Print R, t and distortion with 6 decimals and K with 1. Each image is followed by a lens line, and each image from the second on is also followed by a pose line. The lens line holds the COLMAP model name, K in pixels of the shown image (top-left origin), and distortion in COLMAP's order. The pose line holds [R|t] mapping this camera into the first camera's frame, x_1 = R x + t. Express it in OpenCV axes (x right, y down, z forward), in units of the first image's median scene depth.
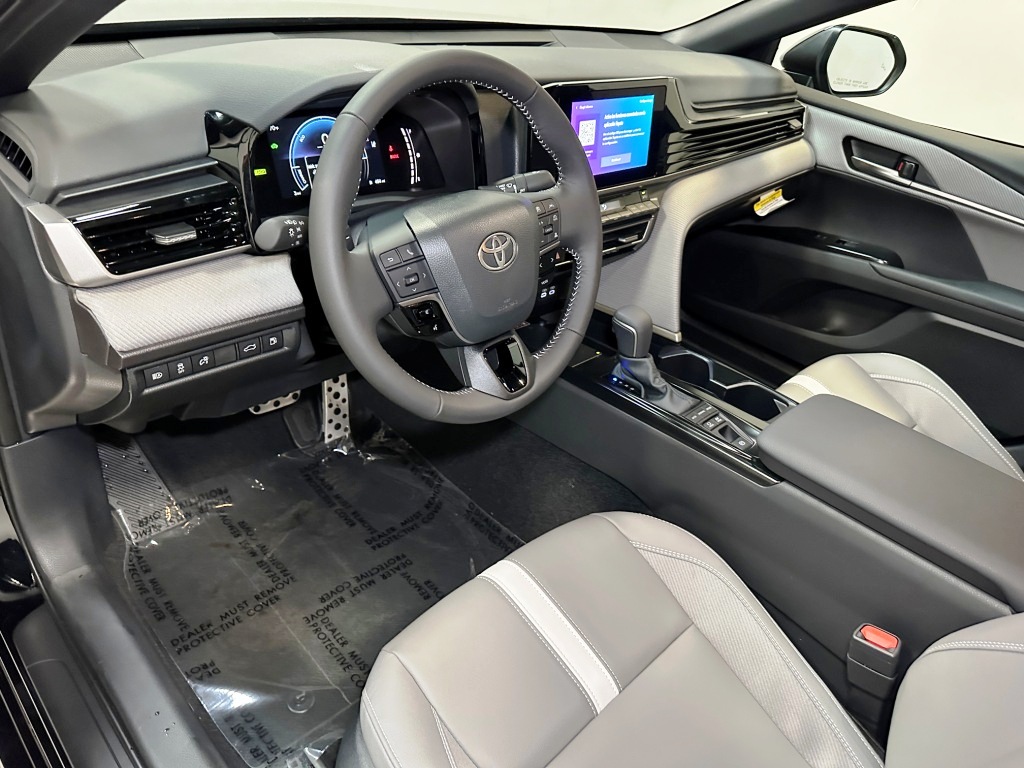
lens RADIAL K [[722.4, 0, 504.9], [0, 722.4, 375.4], [0, 0, 1]] dist [0.079036, -0.099315]
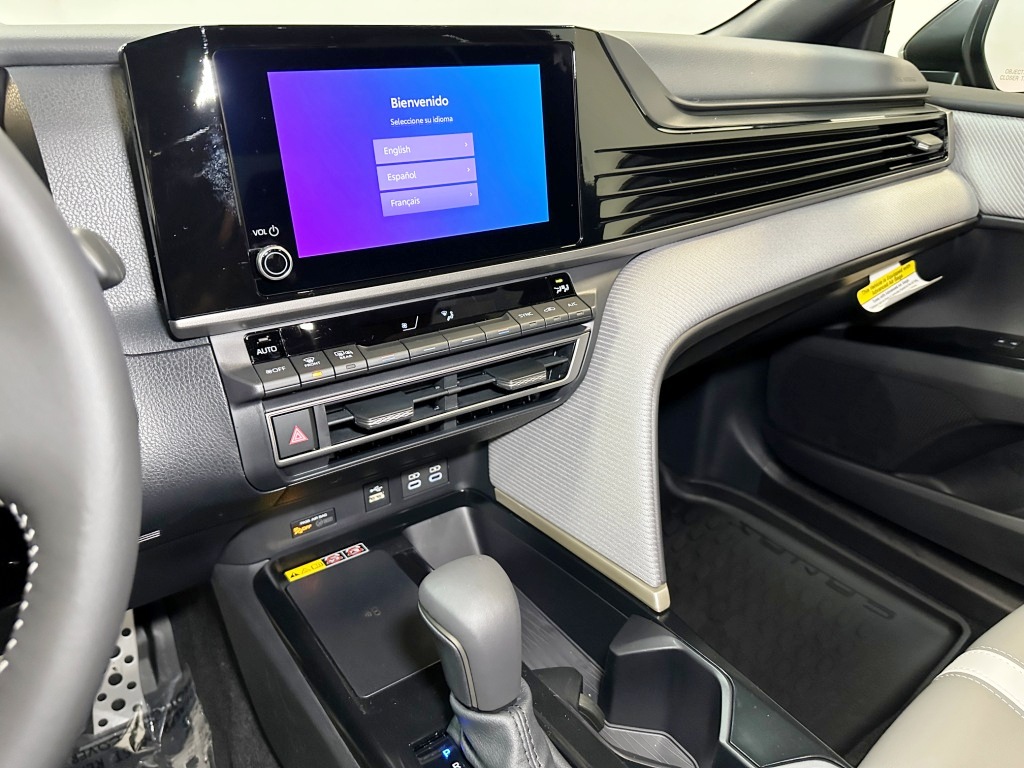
lens RADIAL K [[722.4, 0, 504.9], [0, 722.4, 375.4], [0, 0, 1]] dist [0.079036, -0.099315]
pose [[0.978298, -0.039356, -0.203429, 0.202949], [0.009426, 0.989233, -0.146046, -0.102099], [0.206987, 0.140959, 0.968136, 0.456740]]
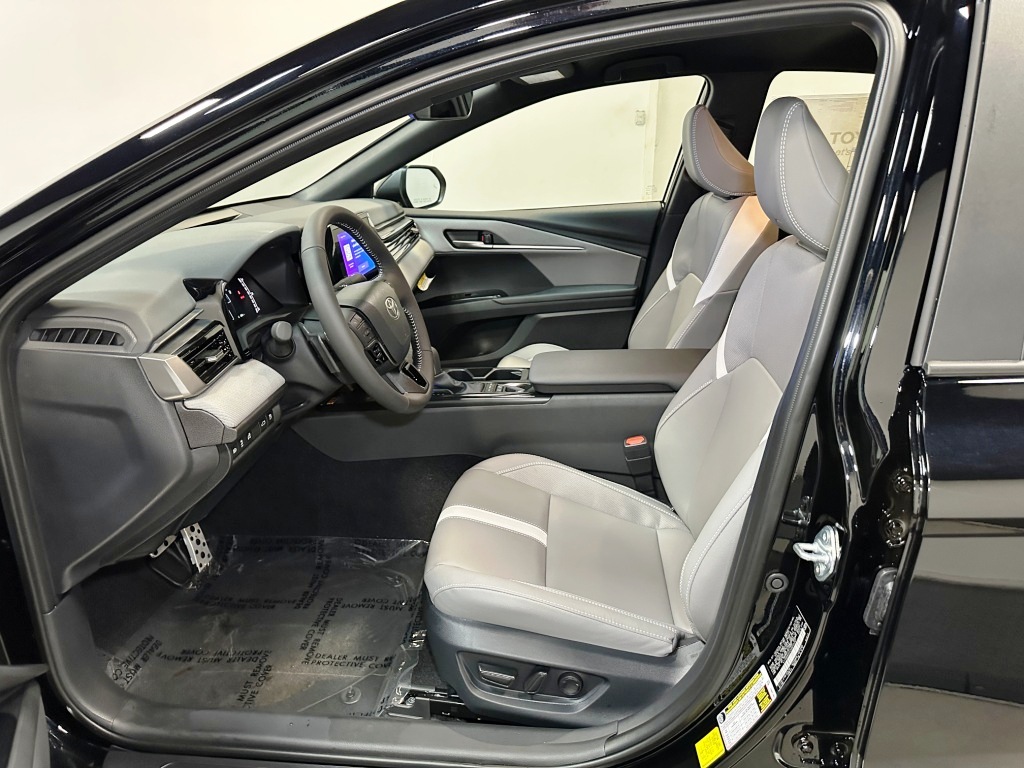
lens RADIAL K [[722.4, 0, 504.9], [0, 722.4, 375.4], [0, 0, 1]] dist [0.079036, -0.099315]
pose [[0.756405, -0.340934, 0.558226, -0.414397], [0.444399, 0.894069, -0.056119, 0.093261], [-0.479960, 0.290524, 0.827789, -0.245039]]
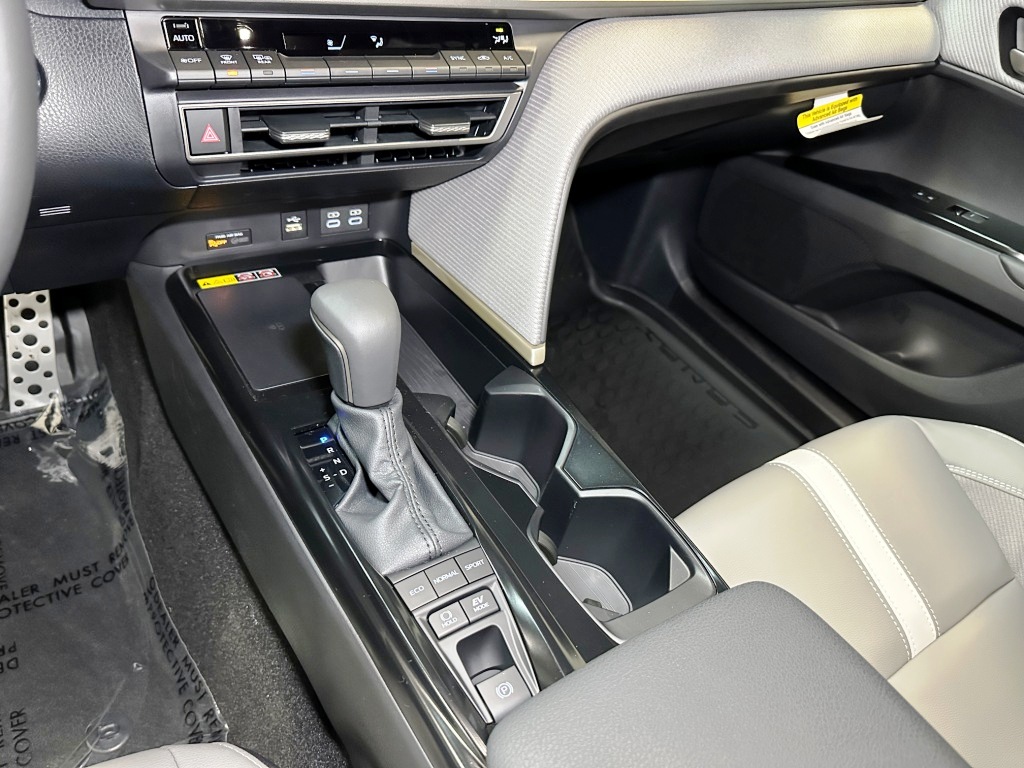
lens RADIAL K [[731.7, 0, 512.0], [0, 731.7, 384.0], [0, 0, 1]] dist [0.044811, -0.059402]
pose [[0.979246, 0.172418, -0.106530, 0.233110], [-0.158579, 0.979139, 0.127044, -0.078296], [0.126212, -0.107514, 0.986160, 0.432048]]
